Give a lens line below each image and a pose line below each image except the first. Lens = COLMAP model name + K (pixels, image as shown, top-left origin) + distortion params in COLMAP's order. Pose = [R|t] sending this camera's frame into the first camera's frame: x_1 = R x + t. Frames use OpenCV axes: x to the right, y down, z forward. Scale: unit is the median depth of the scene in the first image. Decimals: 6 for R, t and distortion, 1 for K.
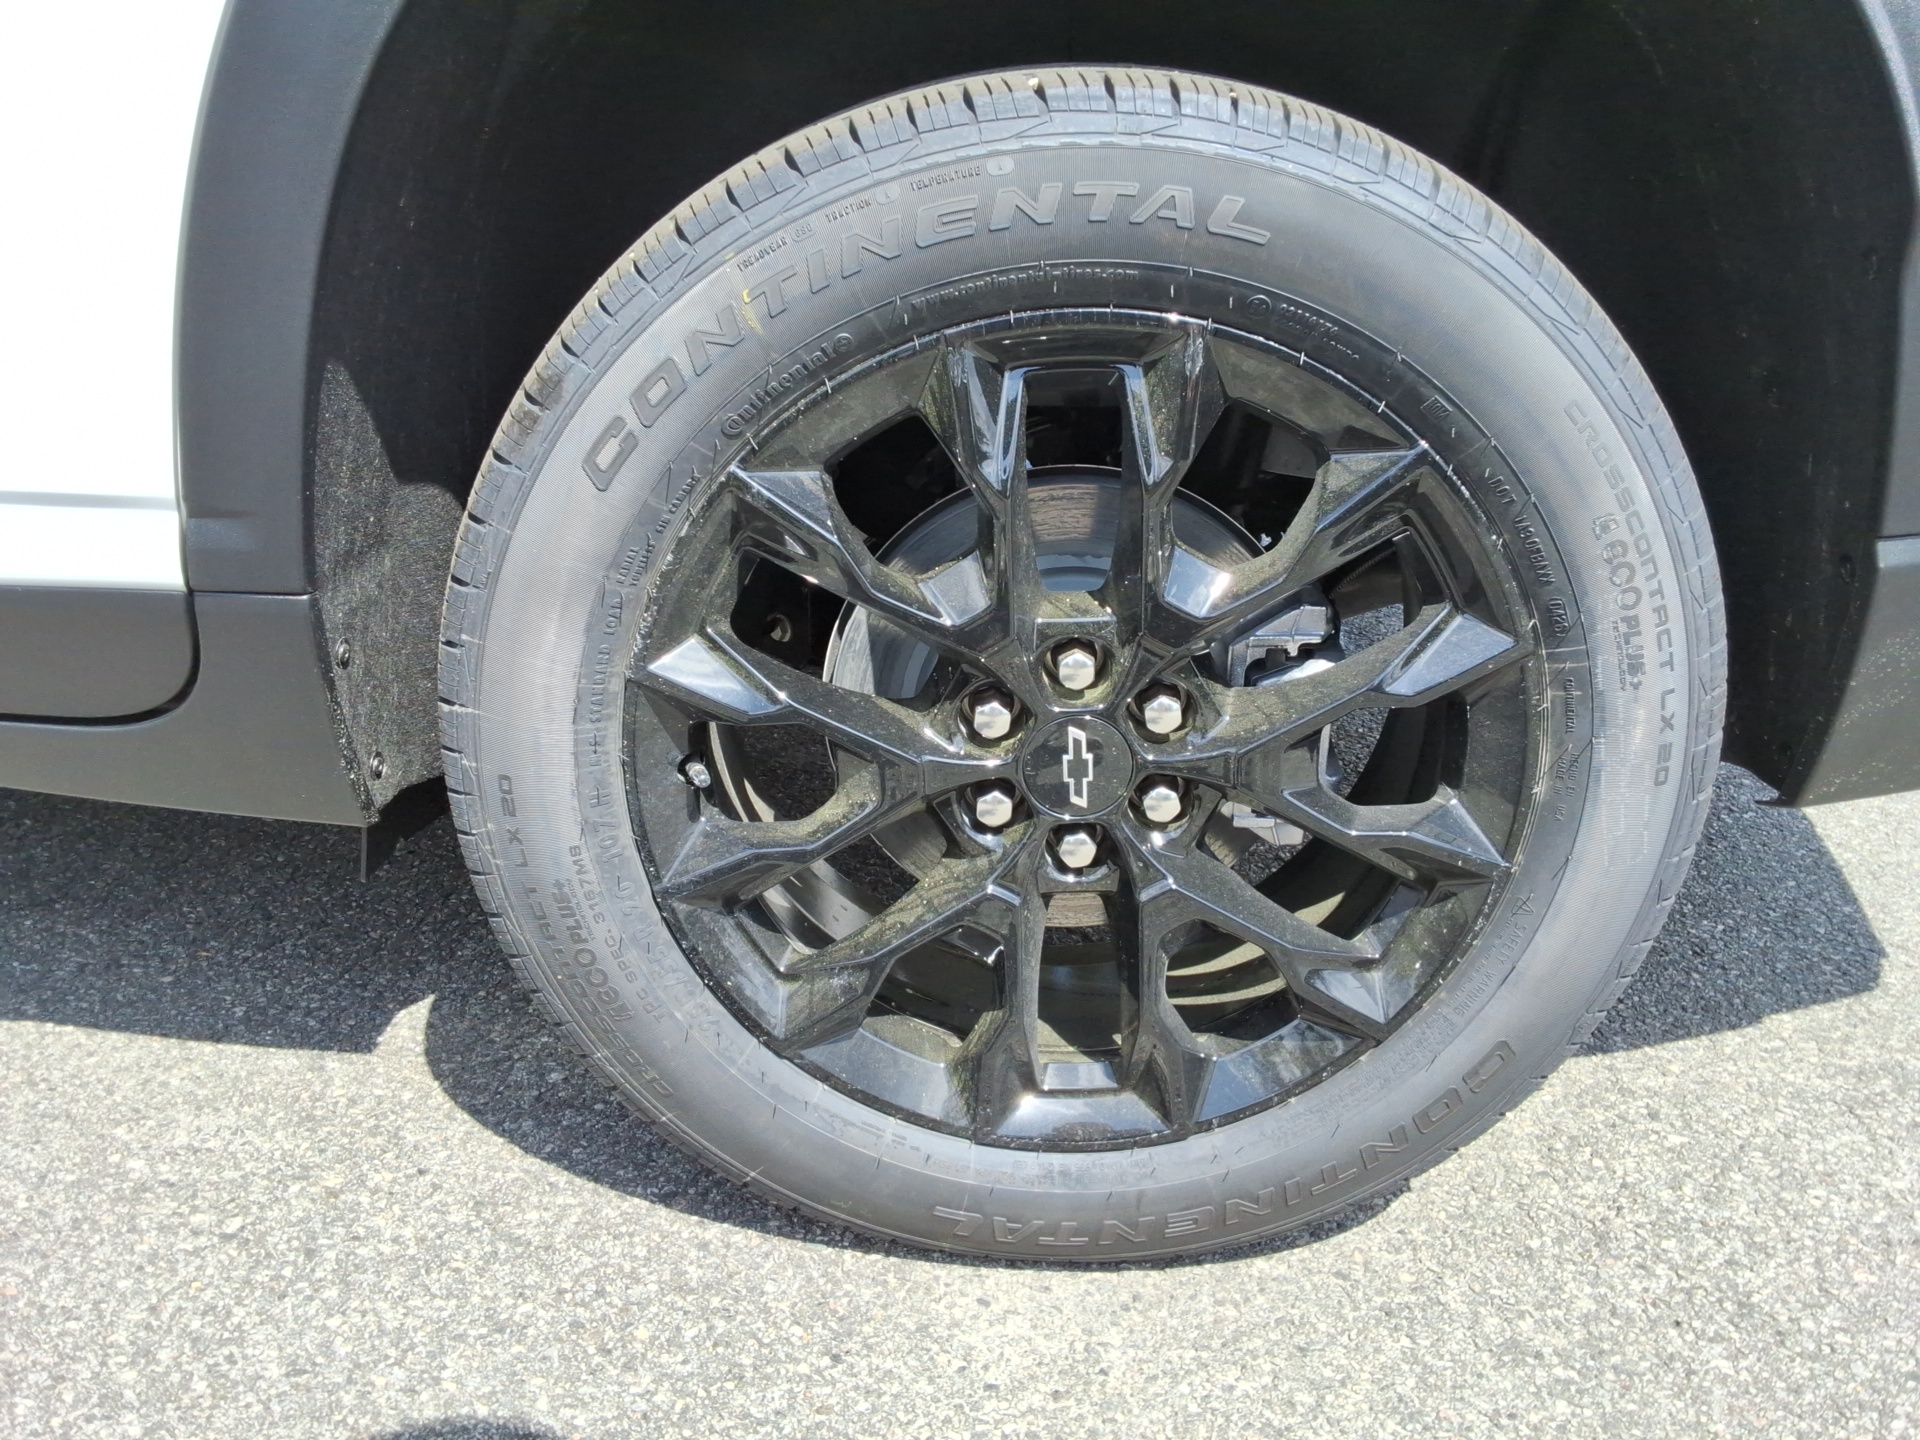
lens RADIAL K [[1543.6, 0, 949.8], [0, 1543.6, 724.2], [0, 0, 1]] dist [0.092804, -0.128365]
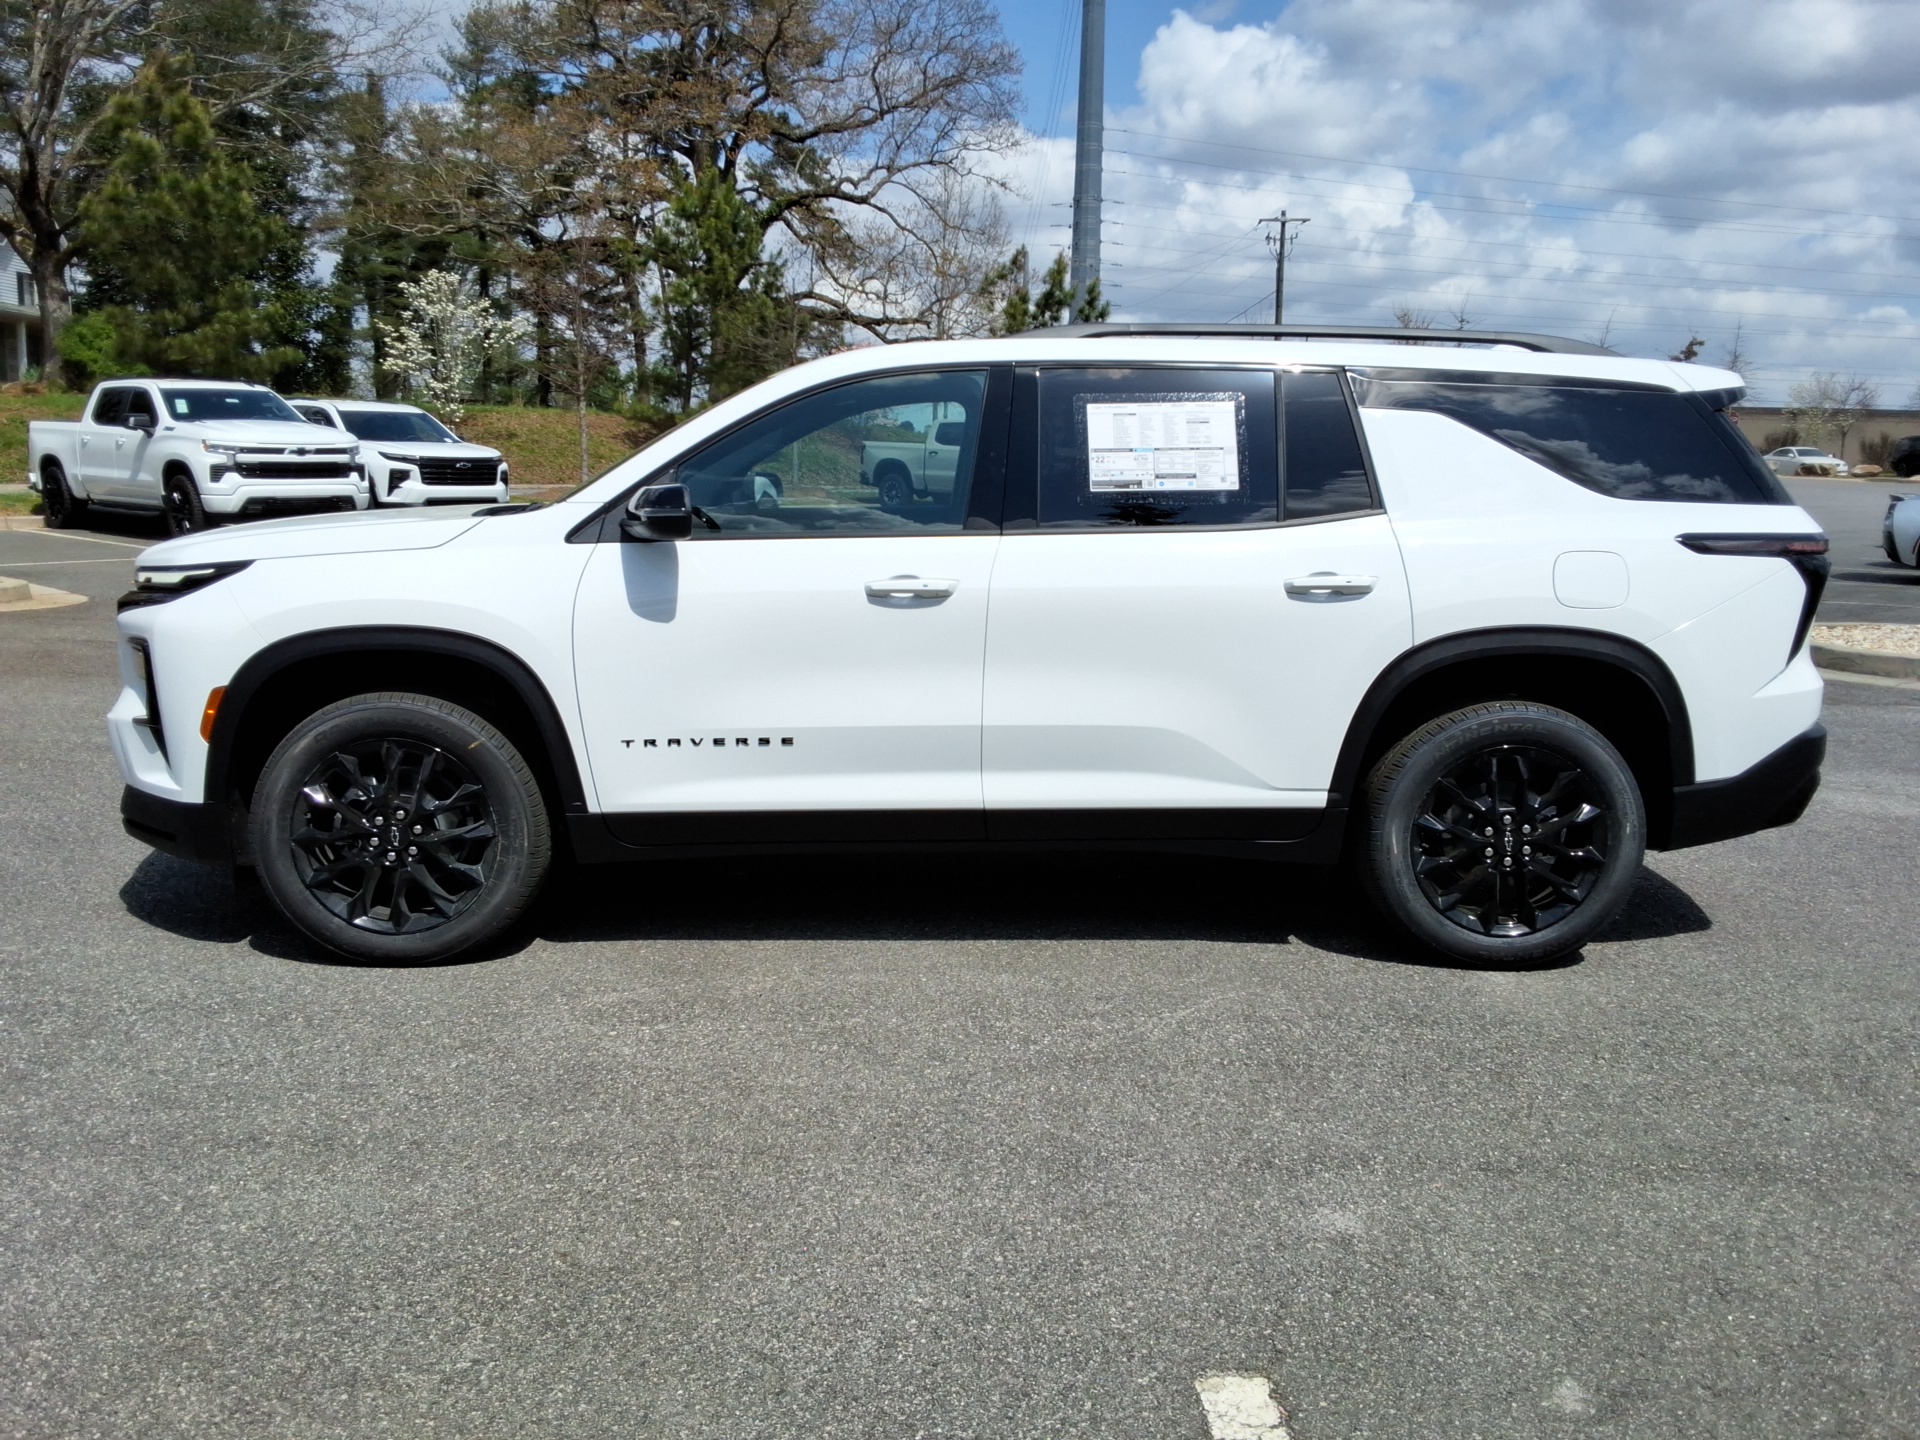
lens RADIAL K [[1543.6, 0, 961.5], [0, 1543.6, 719.5], [0, 0, 1]] dist [0.092804, -0.128365]
pose [[0.999183, -0.027050, 0.030042, -1.585951], [0.033051, 0.974530, -0.221807, 0.615358], [-0.023277, 0.222619, 0.974628, -3.369407]]
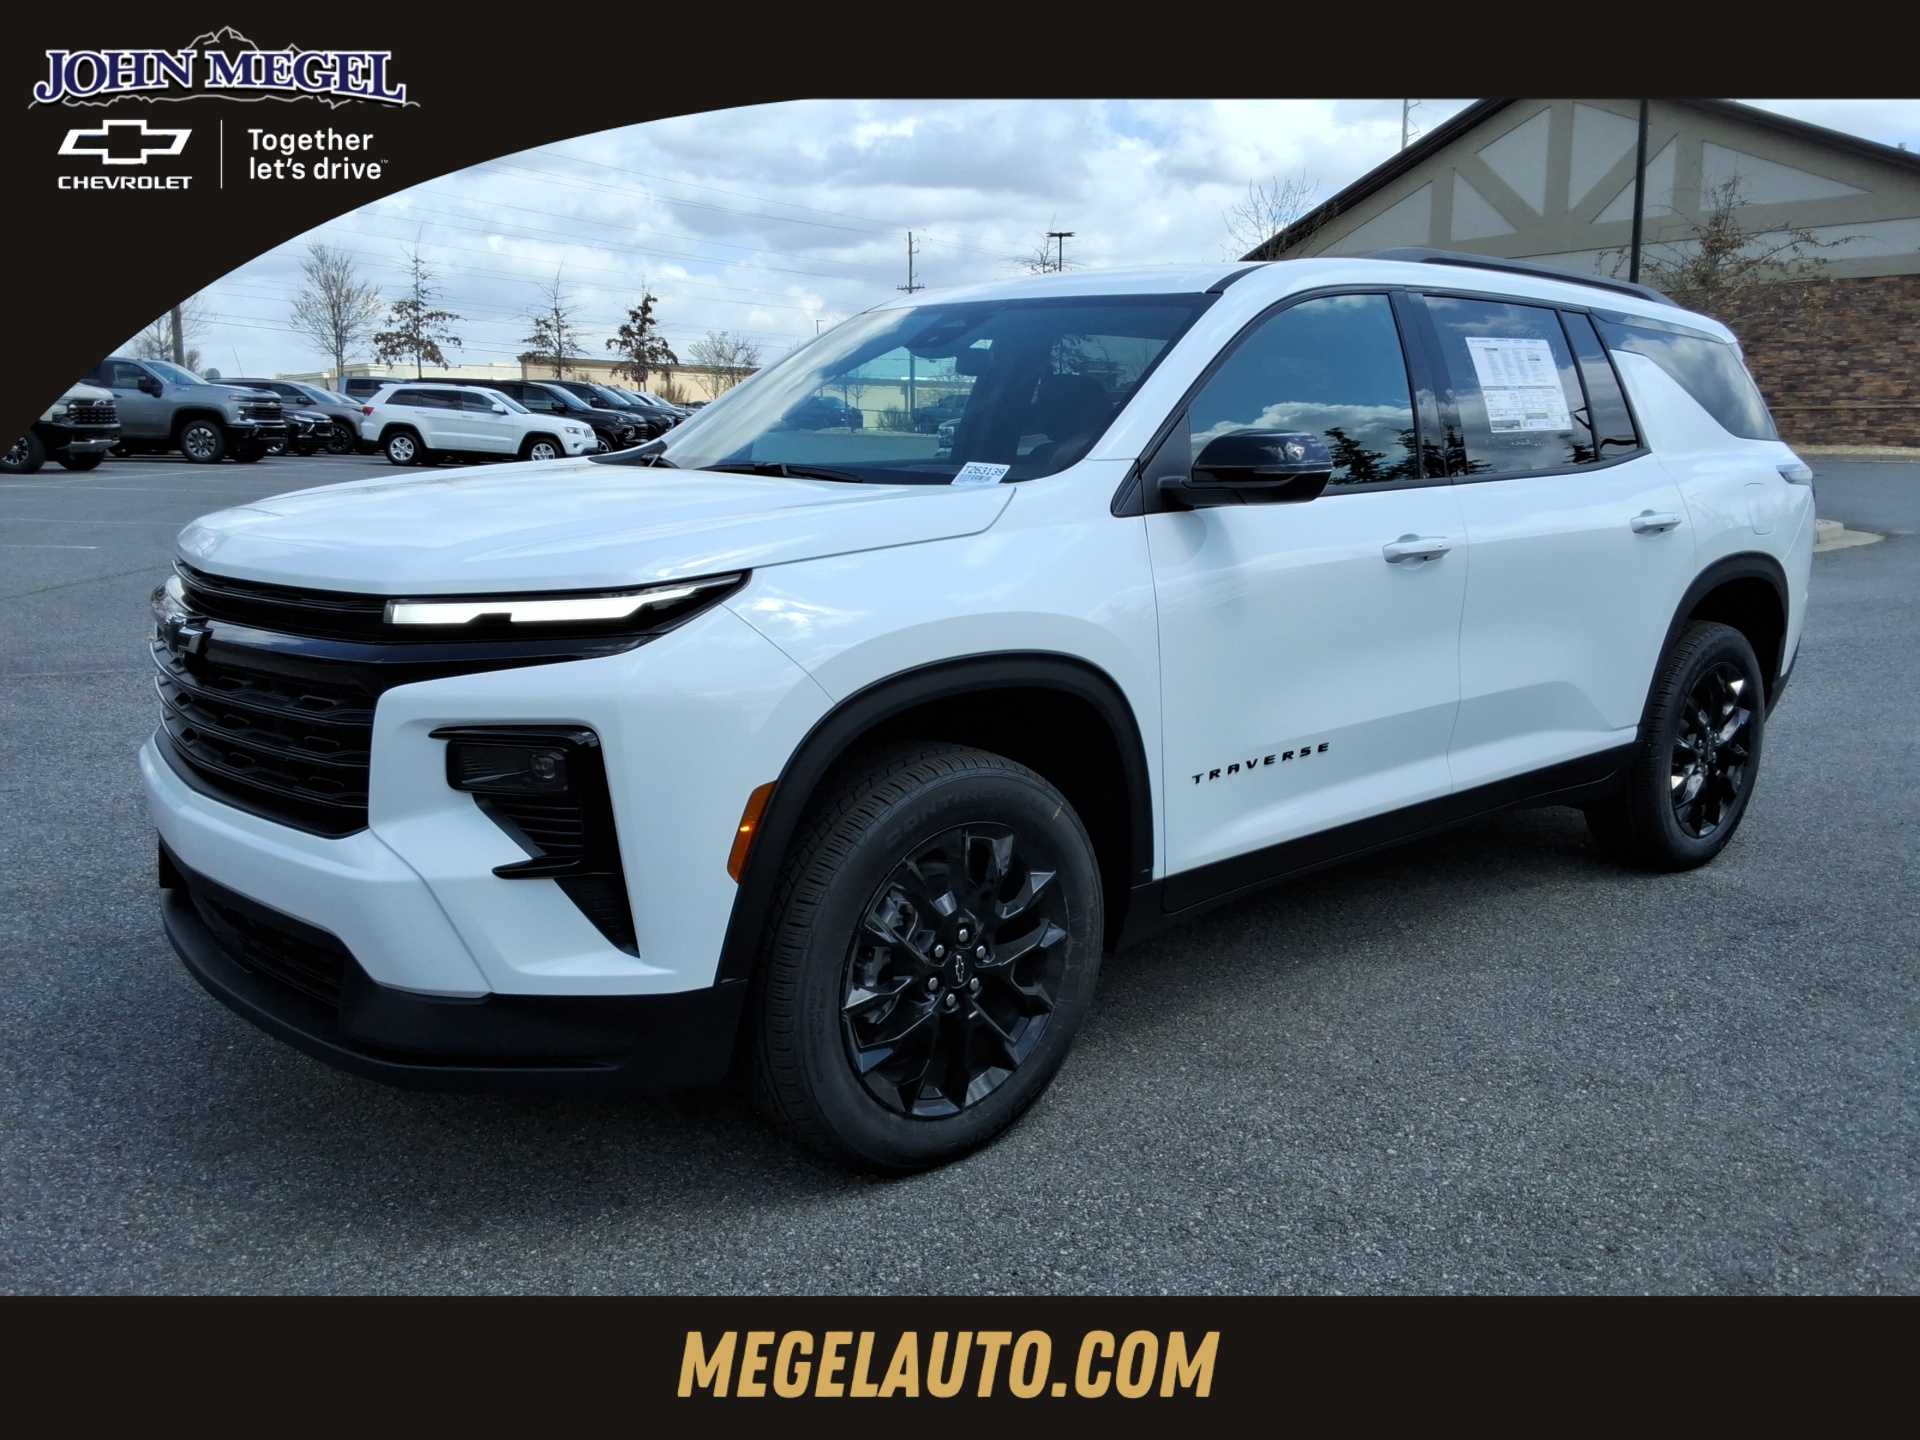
lens RADIAL K [[1543.6, 0, 958.1], [0, 1543.6, 730.7], [0, 0, 1]] dist [0.092804, -0.128365]
pose [[0.736675, -0.156833, 0.657809, -4.848055], [0.270203, 0.959977, -0.073723, -0.293257], [-0.619919, 0.232052, 0.749568, -1.286886]]
